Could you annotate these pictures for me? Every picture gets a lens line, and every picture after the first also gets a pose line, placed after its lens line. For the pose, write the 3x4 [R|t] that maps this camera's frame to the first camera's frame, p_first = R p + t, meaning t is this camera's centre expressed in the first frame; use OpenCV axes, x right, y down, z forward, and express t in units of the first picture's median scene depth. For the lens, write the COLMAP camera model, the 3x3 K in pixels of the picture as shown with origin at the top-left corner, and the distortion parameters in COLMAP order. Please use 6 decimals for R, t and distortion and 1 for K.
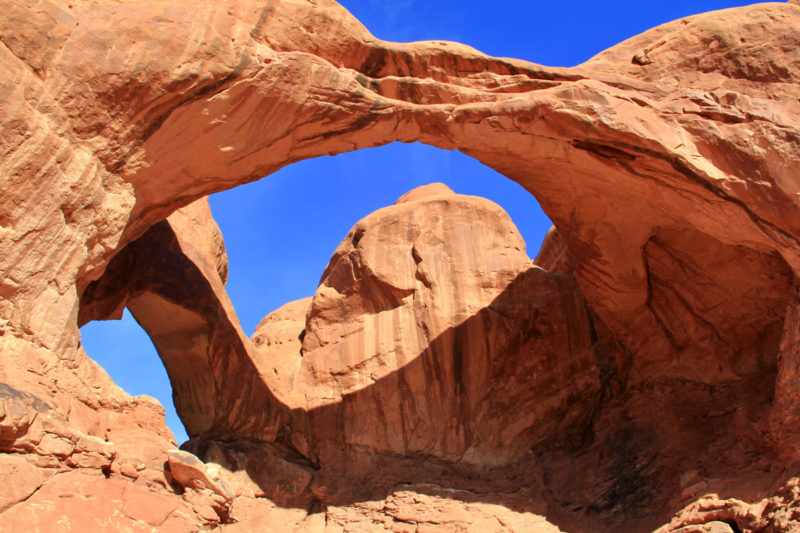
lens RADIAL K [[649.7, 0, 398.8], [0, 649.7, 254.3], [0, 0, 1]] dist [-0.194956, 0.137385]
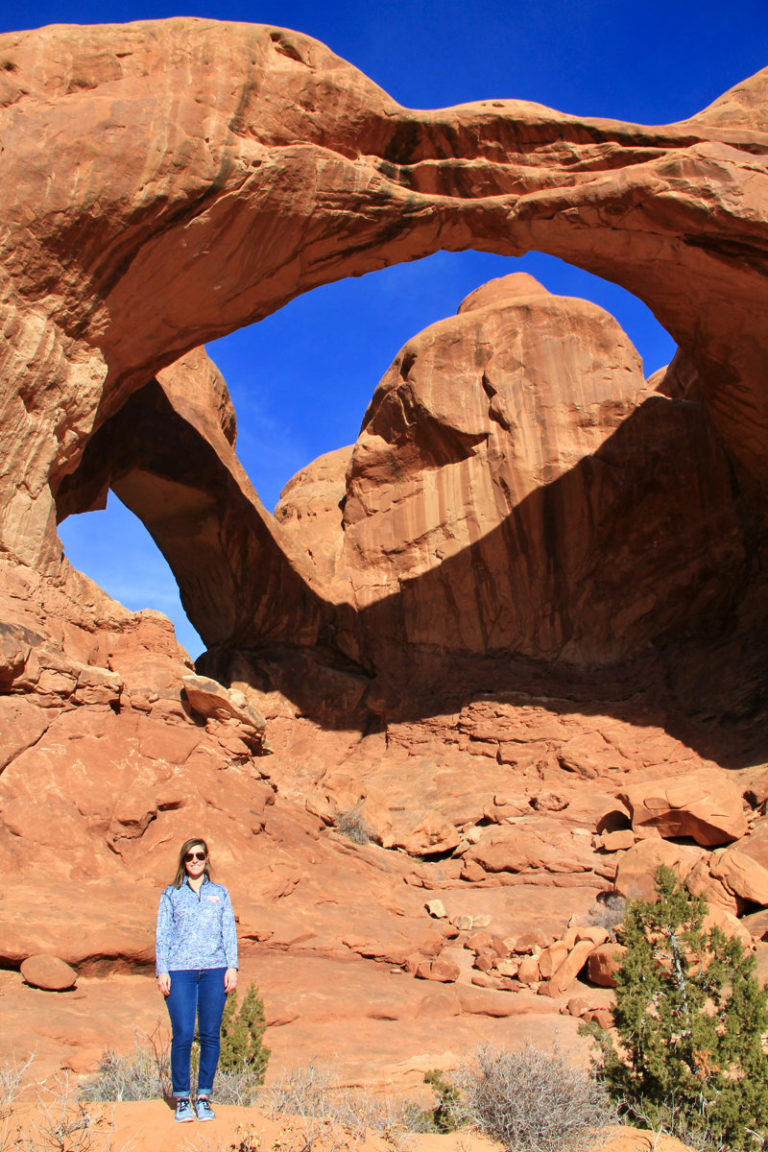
lens RADIAL K [[935.5, 0, 384.0], [0, 935.5, 576.0], [0, 0, 1]] dist [-0.194956, 0.137385]
pose [[0.991685, -0.047443, -0.119623, 0.038651], [0.074060, 0.970600, 0.229020, -0.059032], [0.105241, -0.235976, 0.966043, -0.101447]]
